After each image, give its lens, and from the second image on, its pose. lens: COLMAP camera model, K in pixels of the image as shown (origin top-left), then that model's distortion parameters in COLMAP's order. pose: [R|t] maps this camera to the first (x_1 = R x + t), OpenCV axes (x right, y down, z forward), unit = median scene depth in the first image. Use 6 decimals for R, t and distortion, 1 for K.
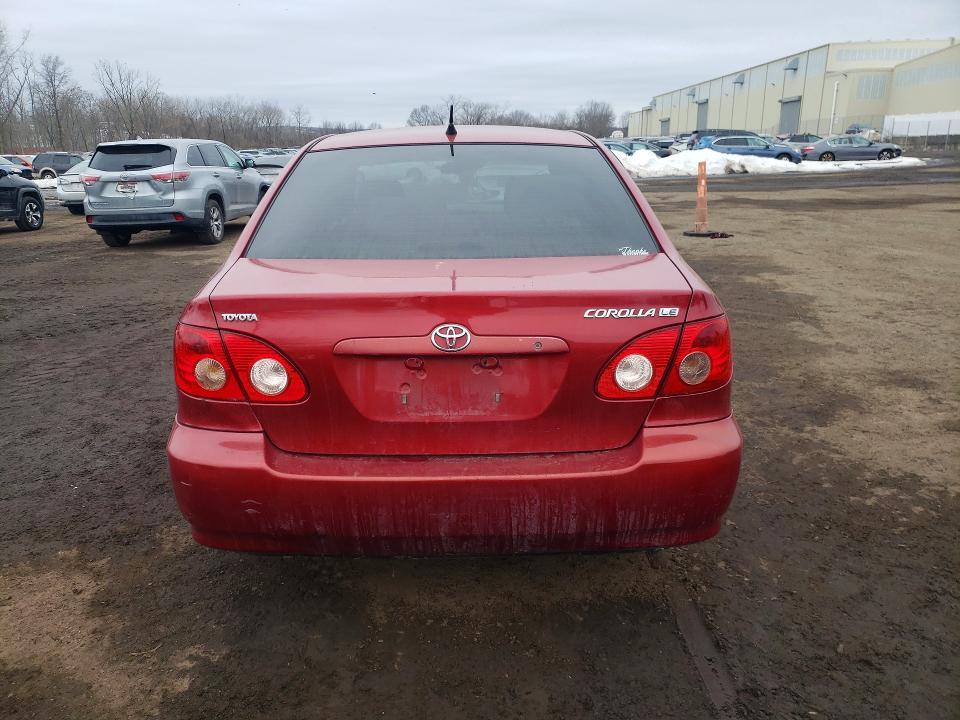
lens RADIAL K [[795.6, 0, 466.3], [0, 795.6, 360.6], [0, 0, 1]] dist [0.003581, 0.020190]
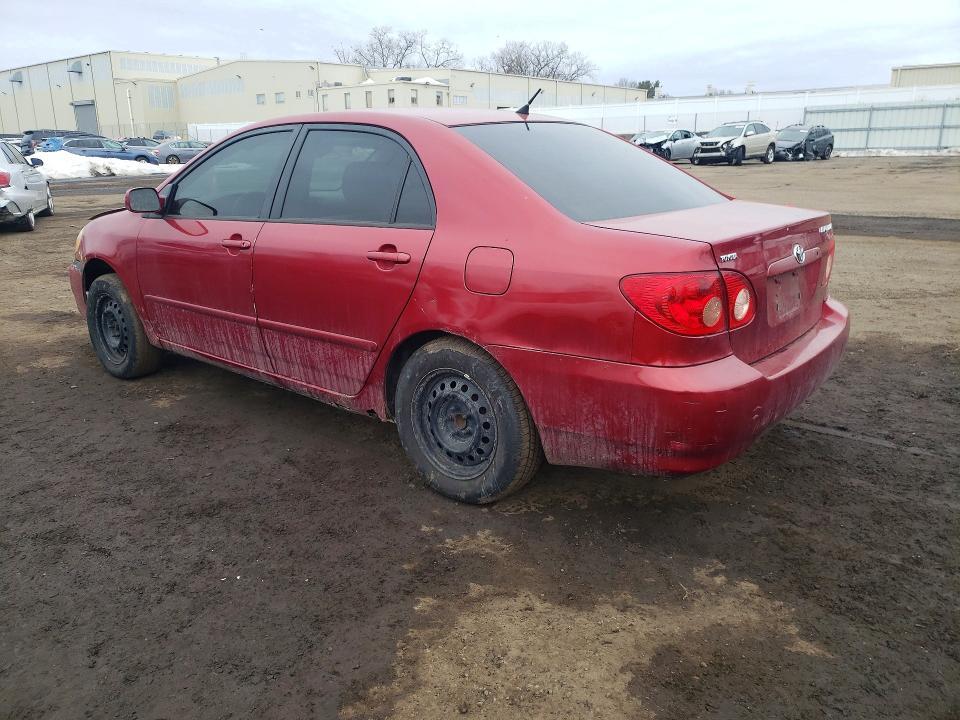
lens RADIAL K [[786.3, 0, 480.6], [0, 786.3, 346.7], [0, 0, 1]] dist [-0.001670, 0.054919]
pose [[0.599499, -0.188939, 0.777755, -0.170678], [0.207722, 0.975170, 0.076783, -0.010846], [-0.772950, 0.115526, 0.623860, 0.068865]]
